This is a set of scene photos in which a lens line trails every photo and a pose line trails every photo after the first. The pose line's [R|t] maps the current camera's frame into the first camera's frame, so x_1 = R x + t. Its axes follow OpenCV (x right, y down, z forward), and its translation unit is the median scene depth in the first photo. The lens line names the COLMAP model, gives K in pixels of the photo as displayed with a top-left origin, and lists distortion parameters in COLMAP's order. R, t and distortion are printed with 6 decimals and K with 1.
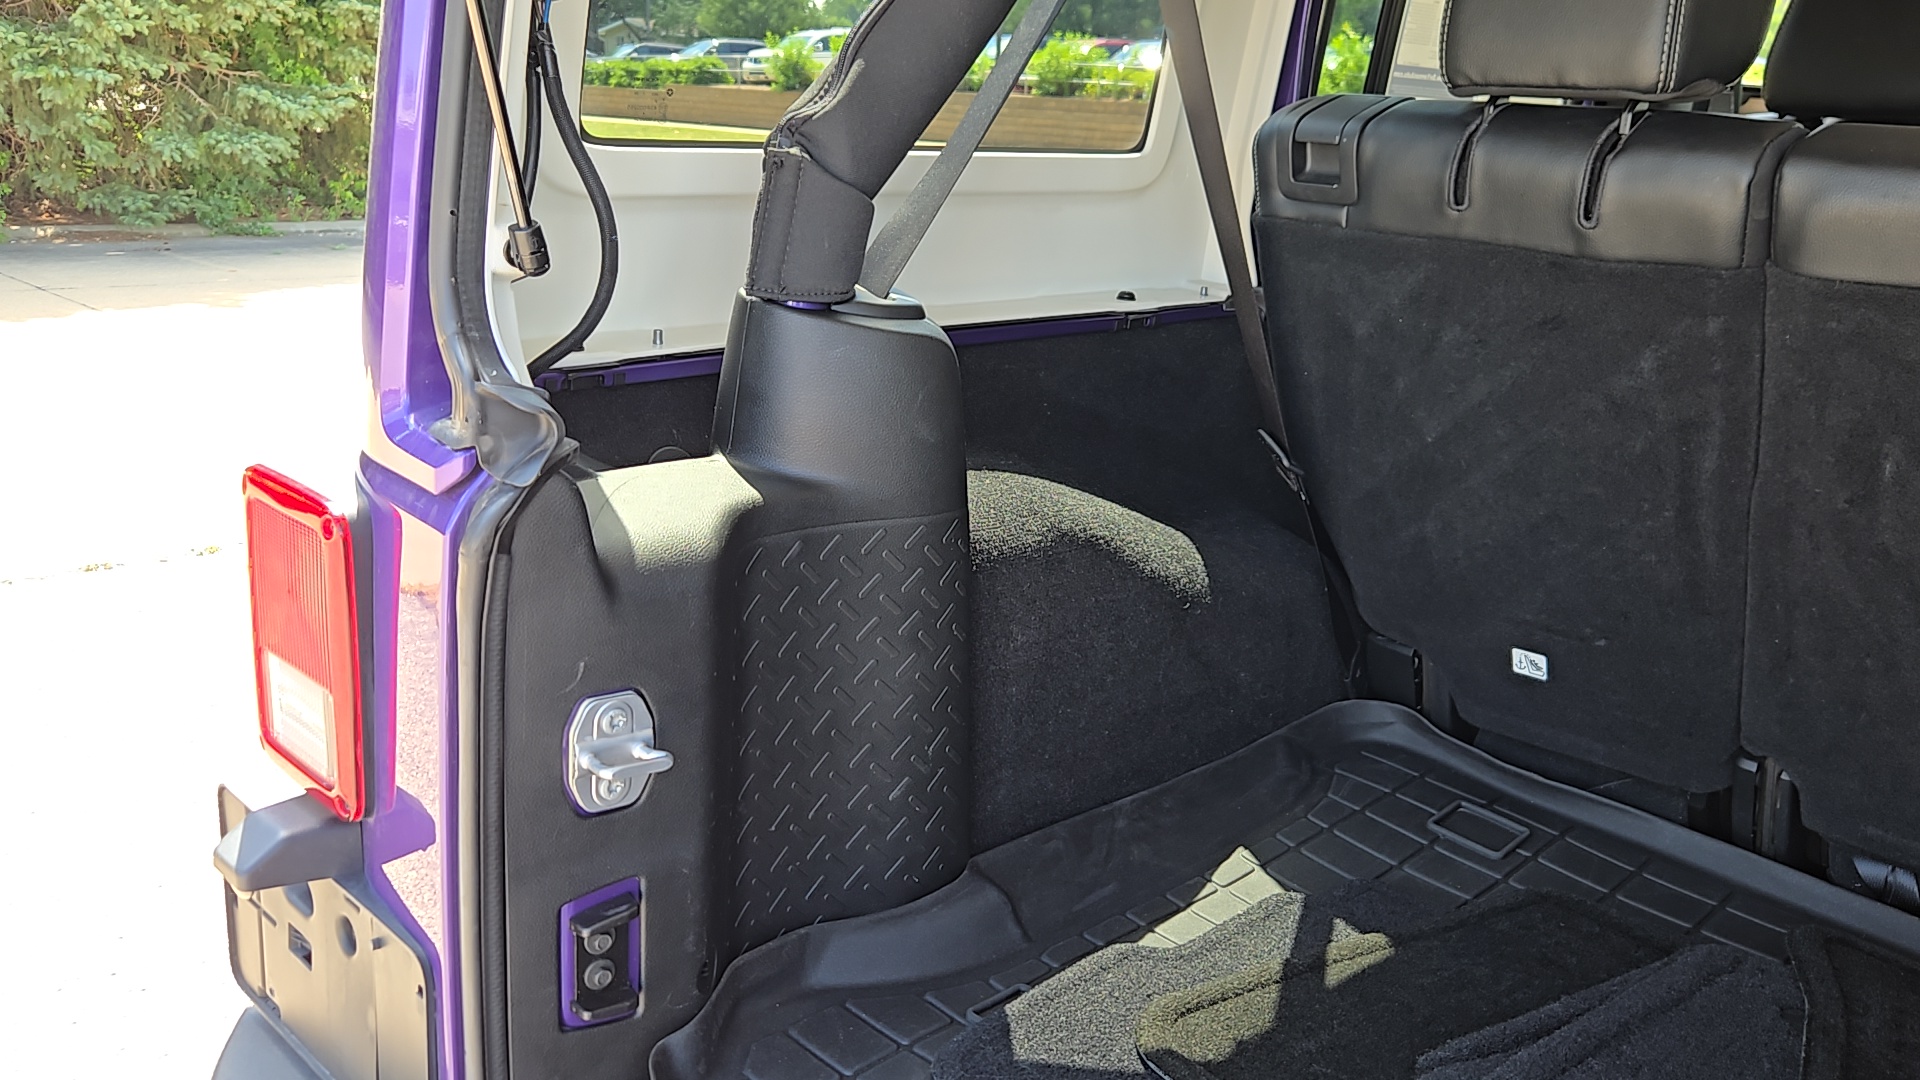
lens RADIAL K [[1605.8, 0, 960.0], [0, 1605.8, 540.0], [0, 0, 1]] dist [0.009112, -0.006257]
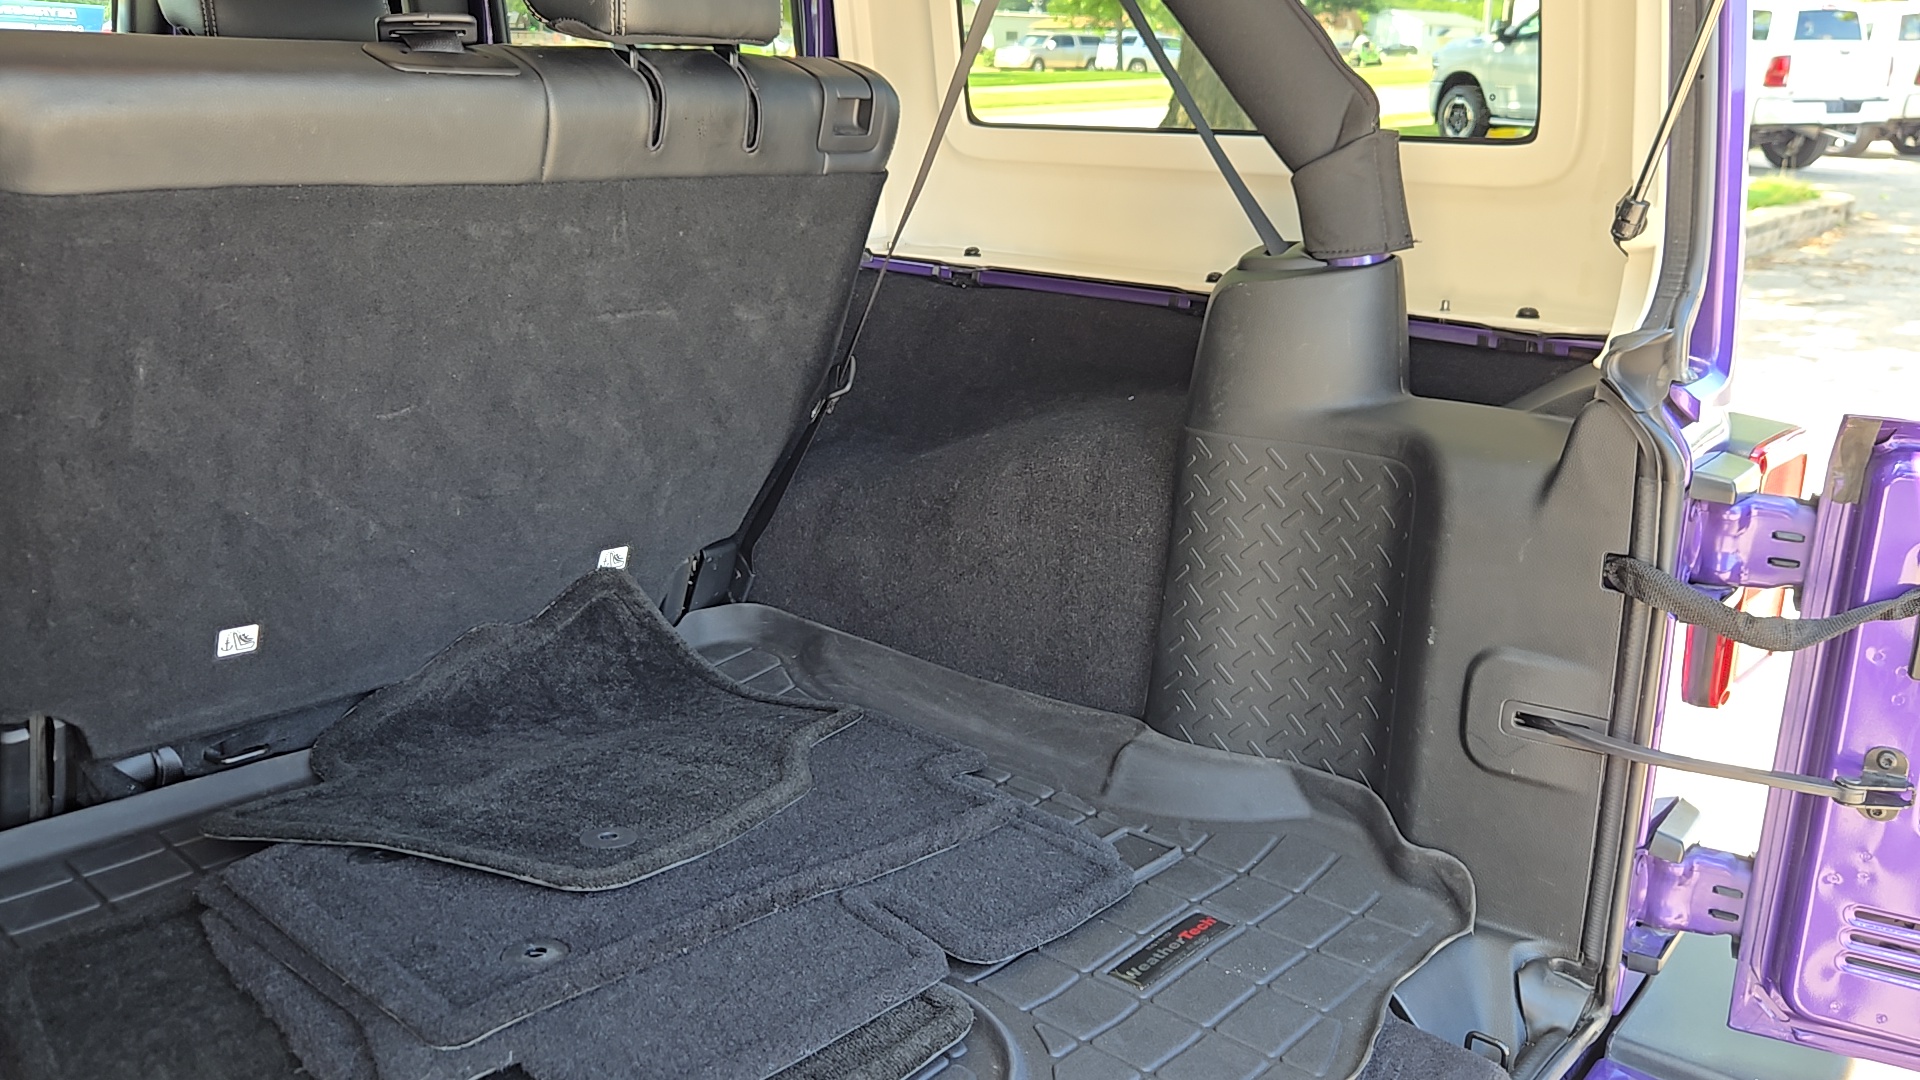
lens RADIAL K [[1609.5, 0, 958.9], [0, 1609.5, 536.3], [0, 0, 1]] dist [0.002763, -0.007438]
pose [[-0.087249, -0.323215, 0.942295, -0.423351], [0.258530, 0.906147, 0.334754, -0.144319], [-0.962055, 0.272819, 0.004500, 0.482872]]
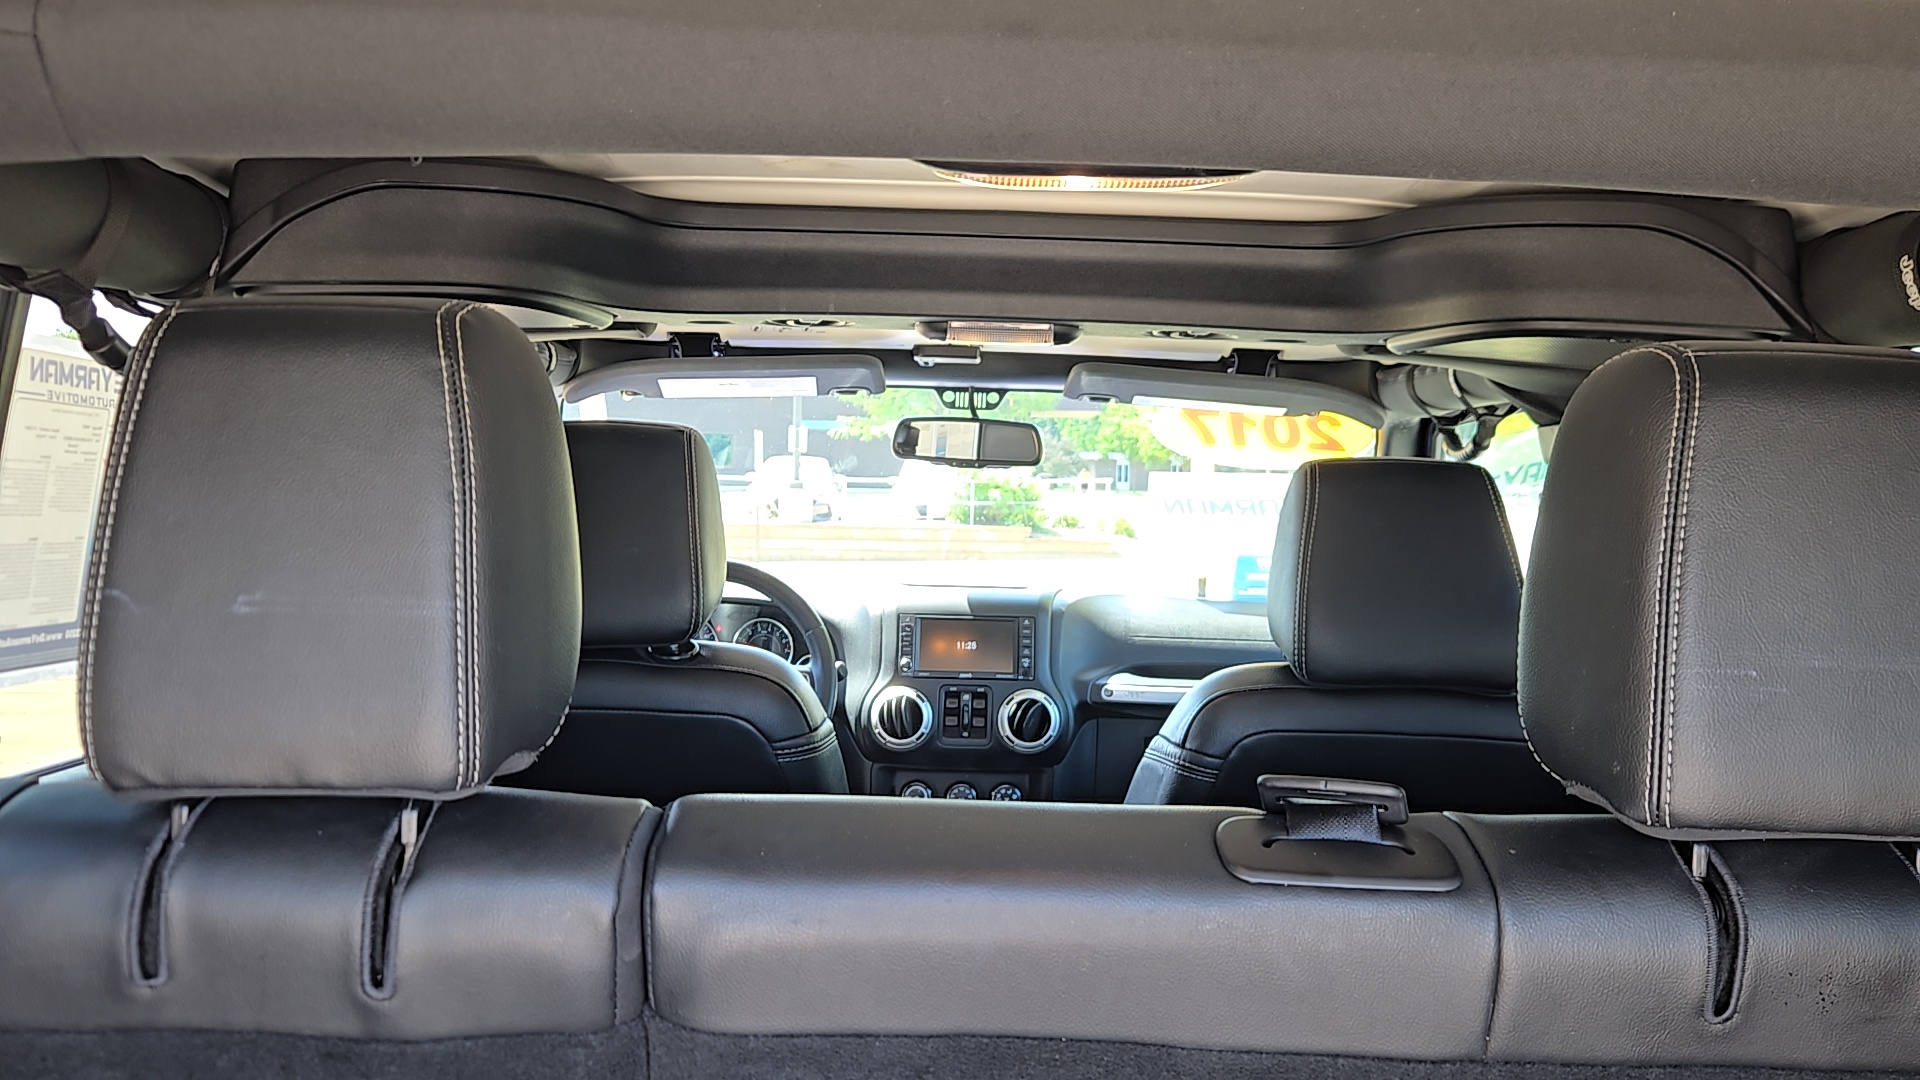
lens RADIAL K [[1605.8, 0, 960.0], [0, 1605.8, 540.0], [0, 0, 1]] dist [0.009112, -0.006257]
pose [[0.677486, -0.050141, 0.733825, 0.086243], [0.212574, 0.968448, -0.130080, -0.231821], [-0.704149, 0.244120, 0.666769, 0.361307]]
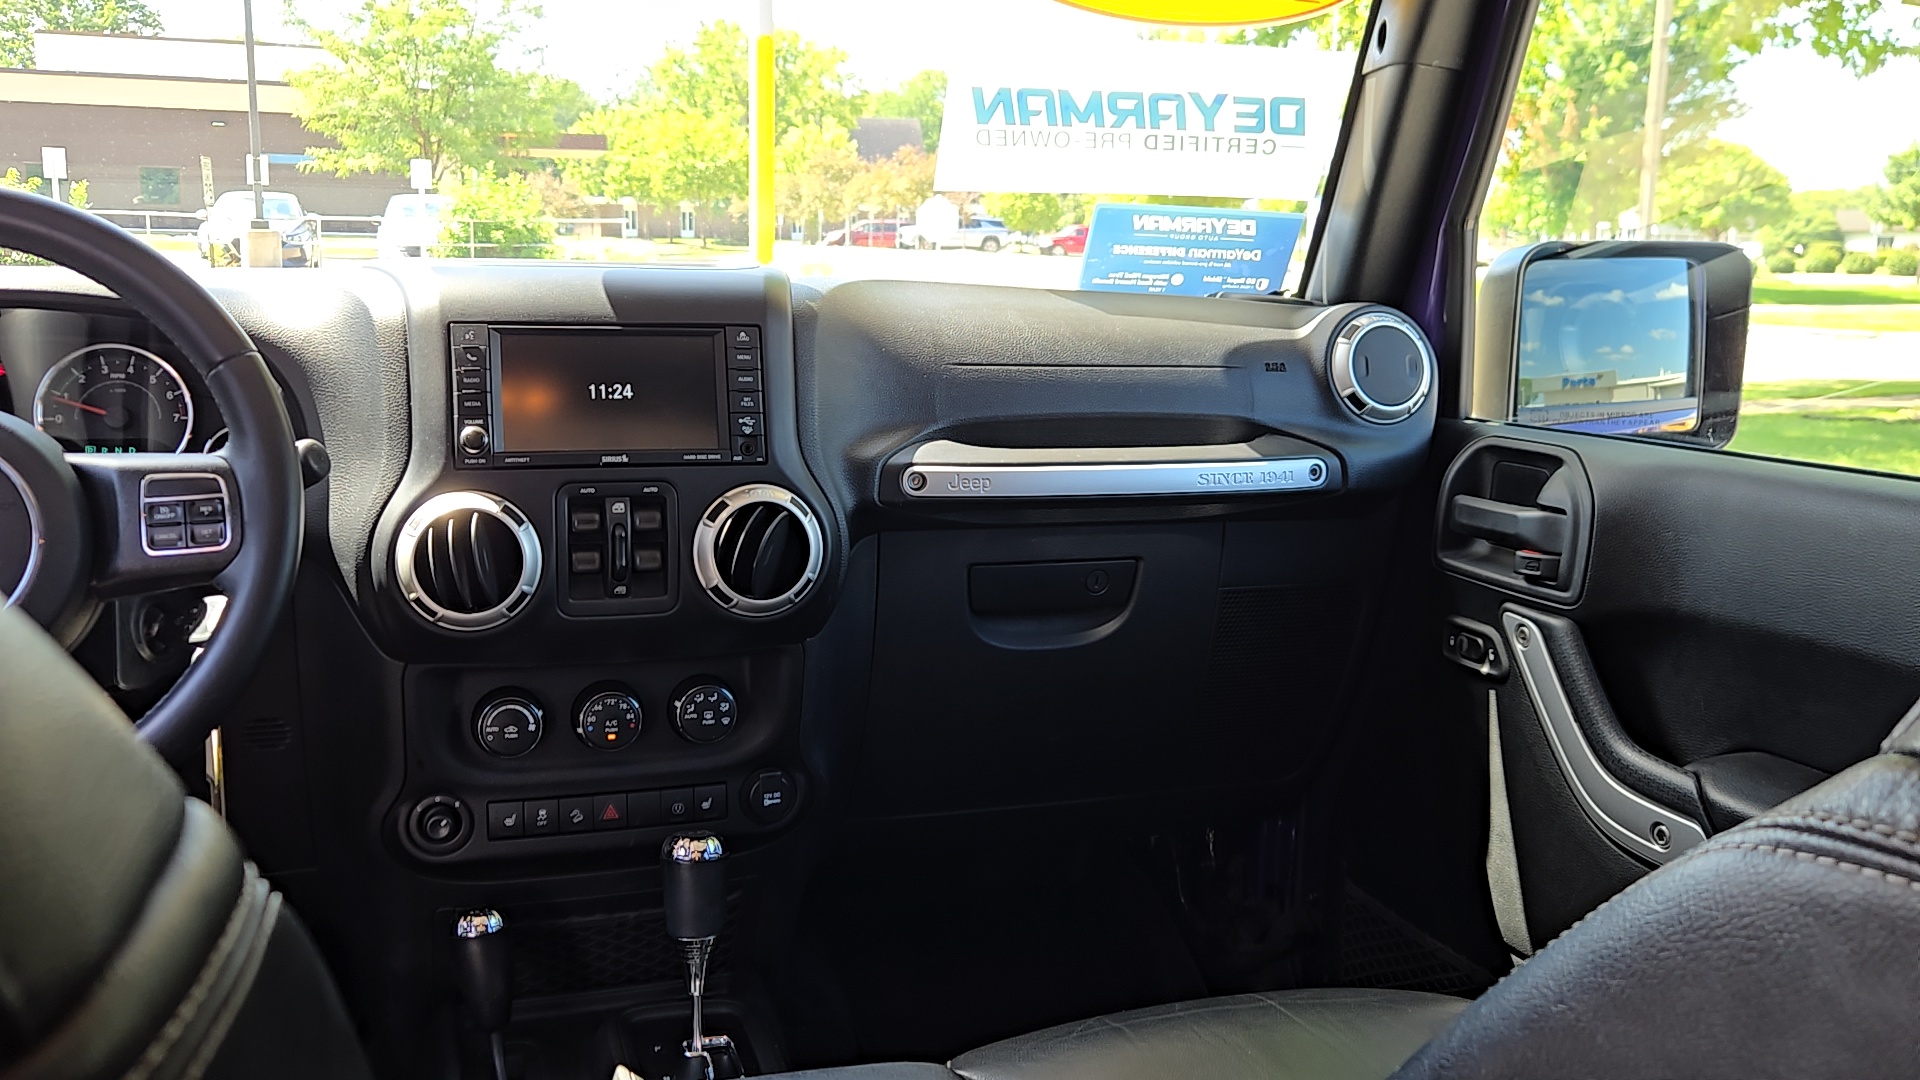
lens RADIAL K [[1605.8, 0, 960.0], [0, 1605.8, 540.0], [0, 0, 1]] dist [0.009112, -0.006257]
pose [[0.429545, -0.193683, 0.882031, 0.802797], [0.250547, 0.963944, 0.089655, -0.311423], [-0.867593, 0.182479, 0.462584, 1.123420]]
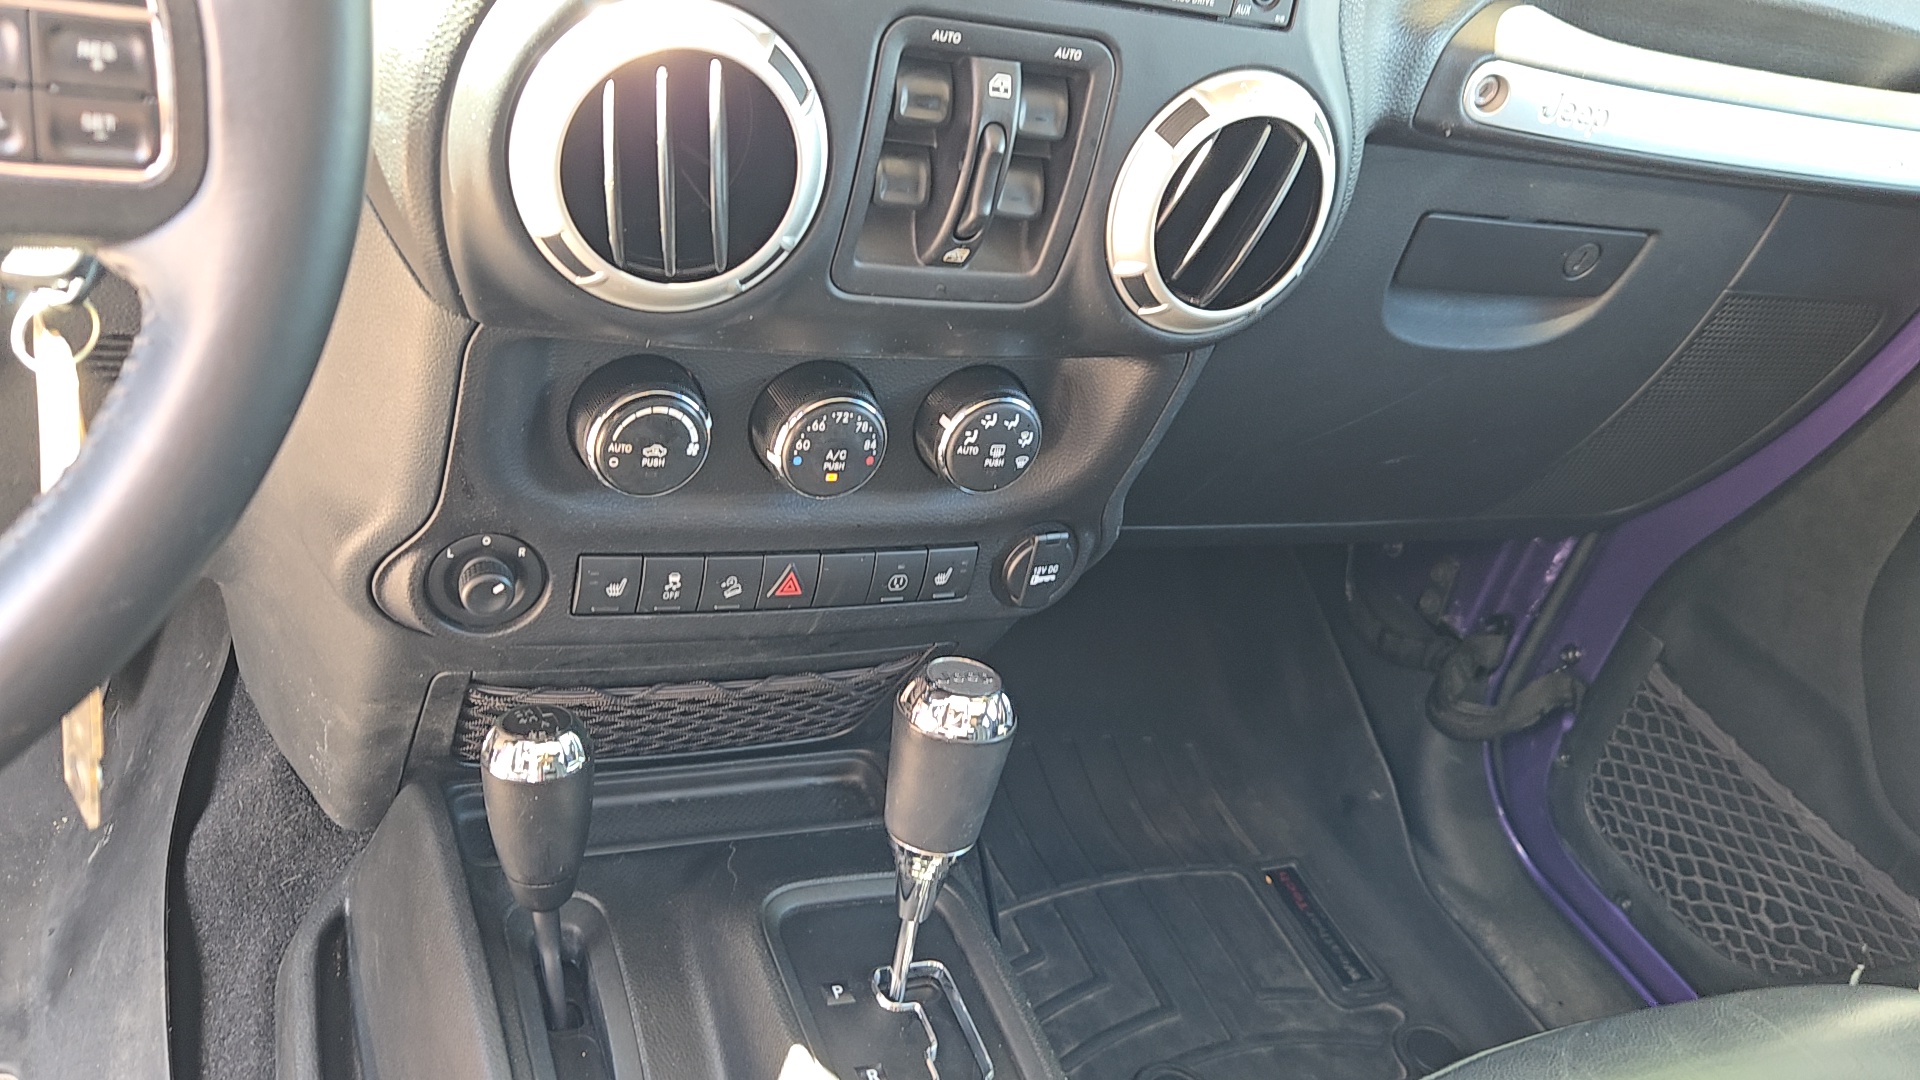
lens RADIAL K [[1609.5, 0, 958.9], [0, 1609.5, 536.3], [0, 0, 1]] dist [0.002763, -0.007438]
pose [[0.360496, -0.473838, 0.803443, 1.113772], [0.032825, 0.867271, 0.496753, -0.394663], [-0.932183, -0.152704, 0.328202, 1.535310]]
